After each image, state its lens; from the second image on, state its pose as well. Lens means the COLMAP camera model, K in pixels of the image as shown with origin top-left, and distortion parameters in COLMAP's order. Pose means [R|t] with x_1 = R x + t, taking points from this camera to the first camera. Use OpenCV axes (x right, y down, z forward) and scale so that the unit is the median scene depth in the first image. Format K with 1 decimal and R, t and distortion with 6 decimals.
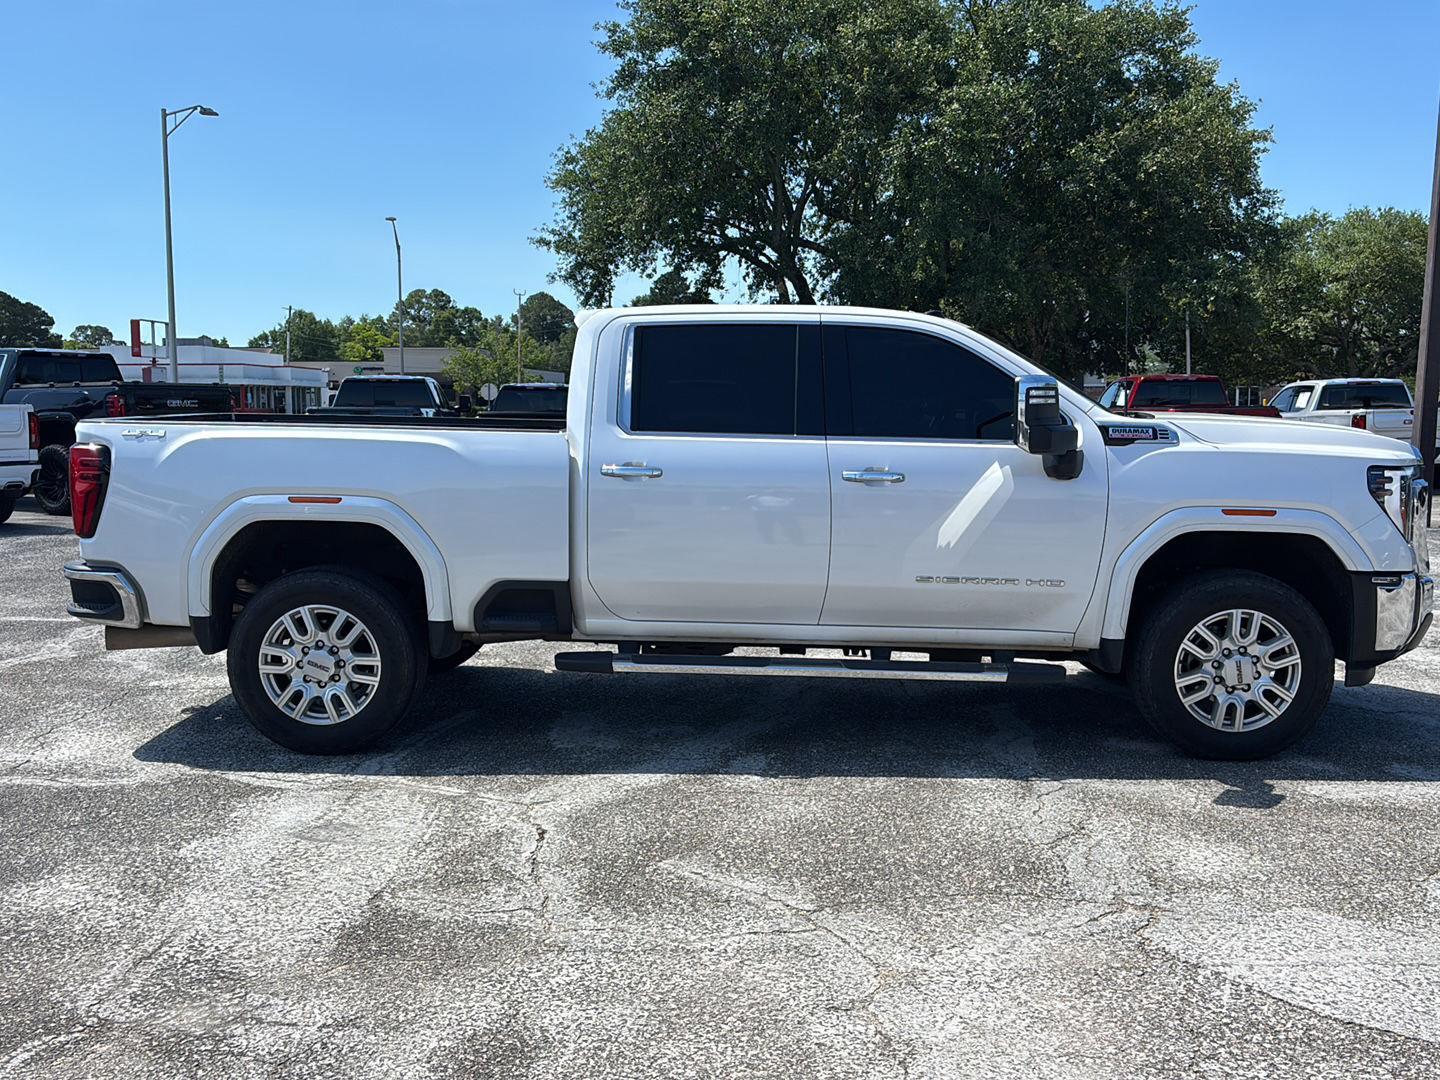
lens RADIAL K [[1083.0, 0, 299.9], [0, 1083.0, 536.5], [0, 0, 1]] dist [0.038972, -0.005660]
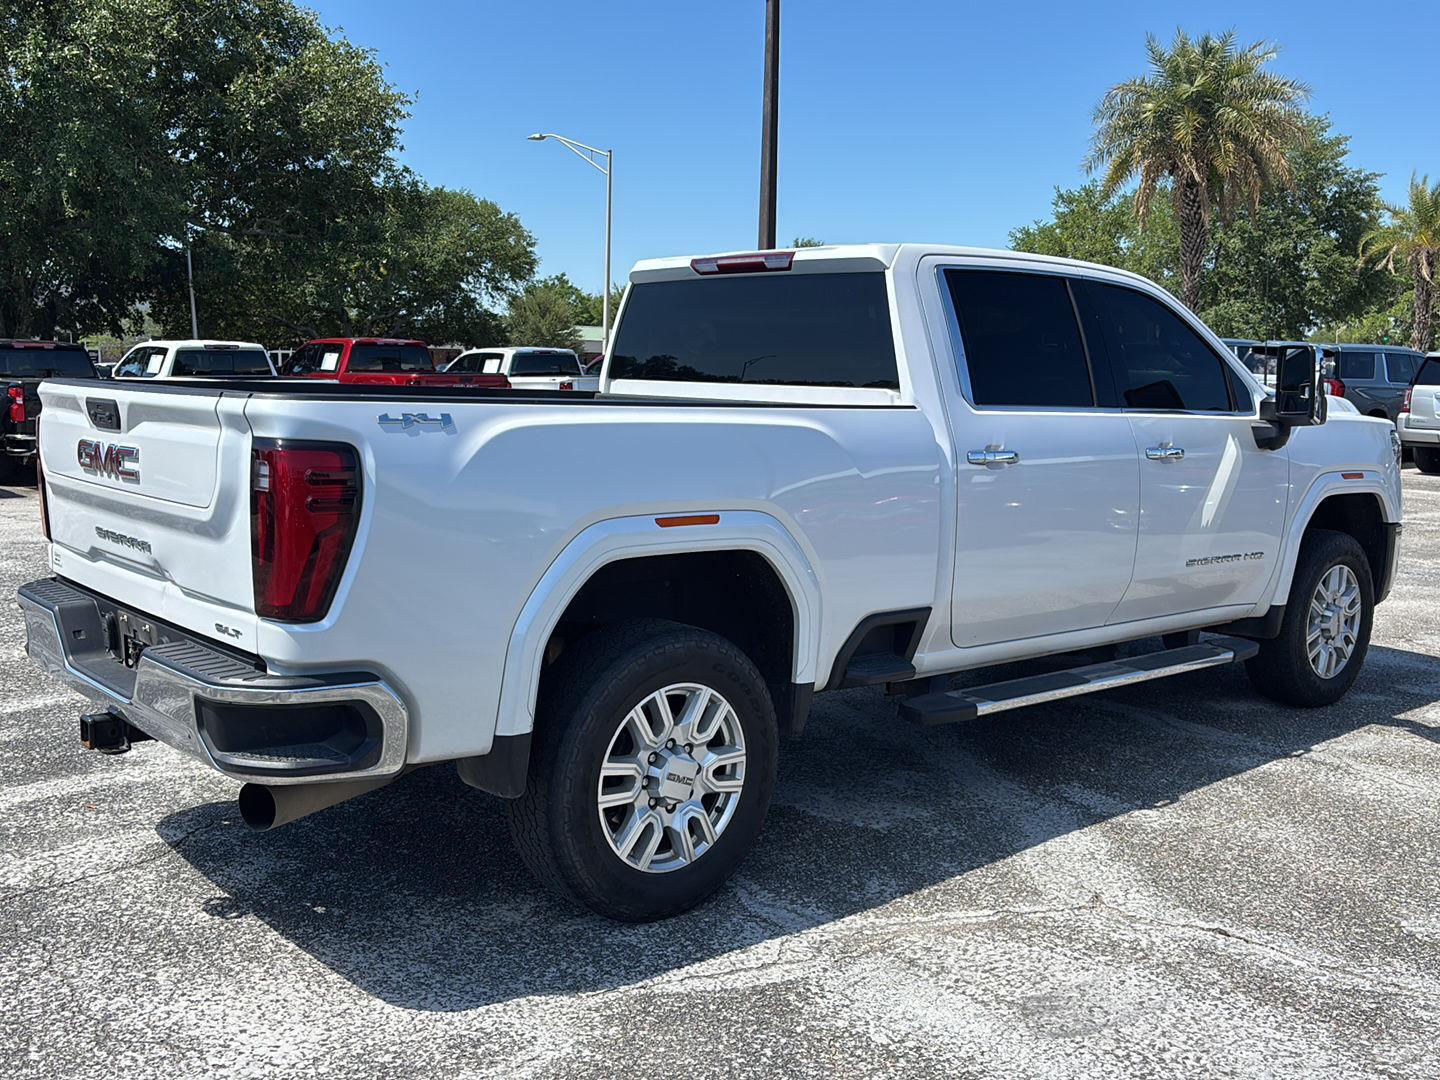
lens RADIAL K [[1395.9, 0, 720.0], [0, 1395.9, 540.0], [0, 0, 1]] dist [0.054862, -0.083417]
pose [[0.742758, -0.074811, 0.665367, -0.506357], [0.078695, 0.996605, 0.024206, -0.039087], [-0.664919, 0.034382, 0.746124, 0.371560]]
